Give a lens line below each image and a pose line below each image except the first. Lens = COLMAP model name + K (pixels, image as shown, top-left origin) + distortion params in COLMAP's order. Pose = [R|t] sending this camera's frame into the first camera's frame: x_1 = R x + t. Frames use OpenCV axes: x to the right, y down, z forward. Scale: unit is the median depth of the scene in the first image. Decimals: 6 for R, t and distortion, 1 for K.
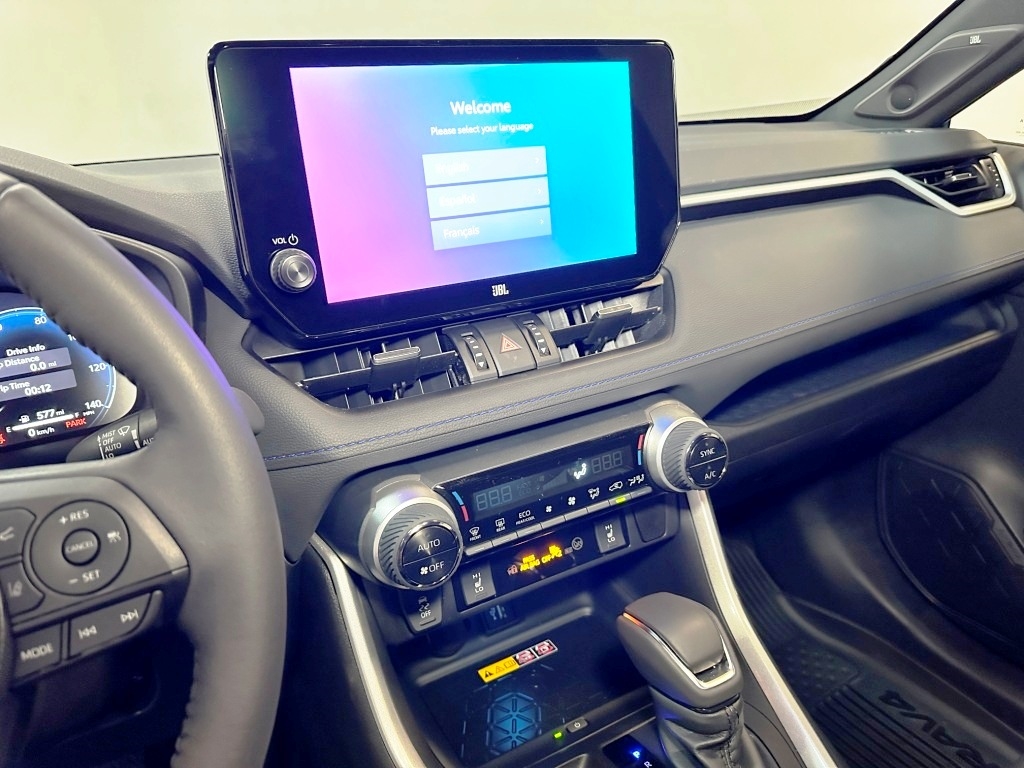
lens RADIAL K [[722.4, 0, 512.0], [0, 722.4, 384.0], [0, 0, 1]] dist [0.103424, -0.137854]
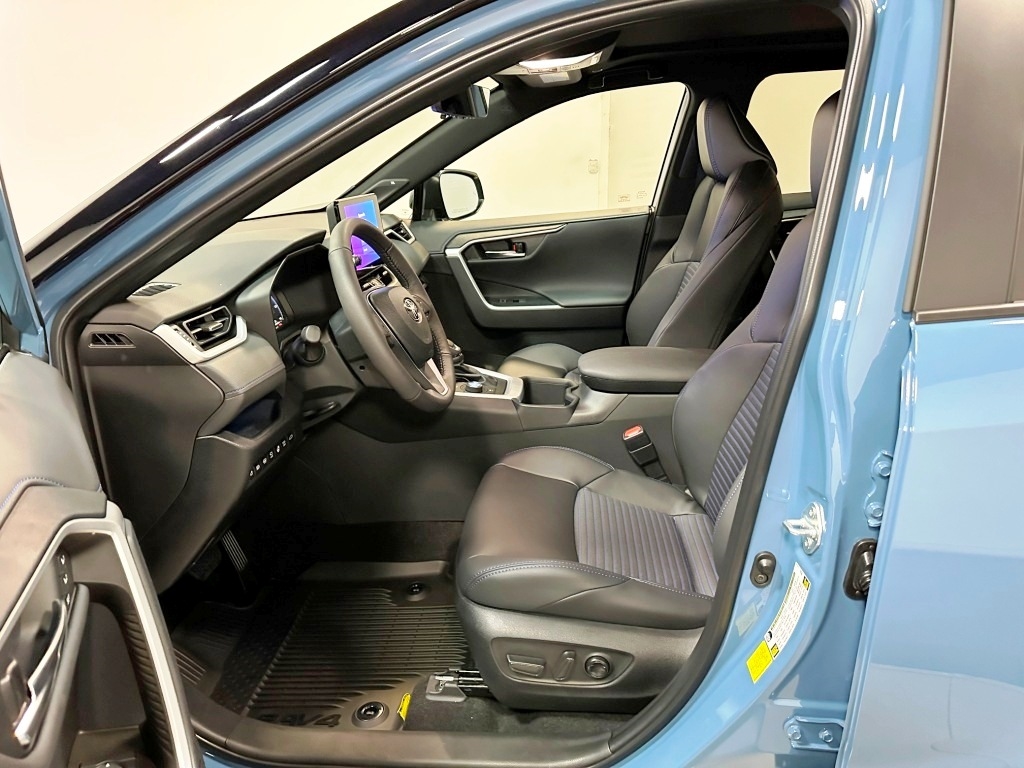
lens RADIAL K [[712.4, 0, 512.0], [0, 712.4, 384.0], [0, 0, 1]] dist [0.104468, -0.163460]
pose [[0.545912, -0.221653, 0.807991, -2.454061], [0.290991, 0.954499, 0.065239, 0.362453], [-0.785687, 0.199504, 0.585571, -1.347593]]
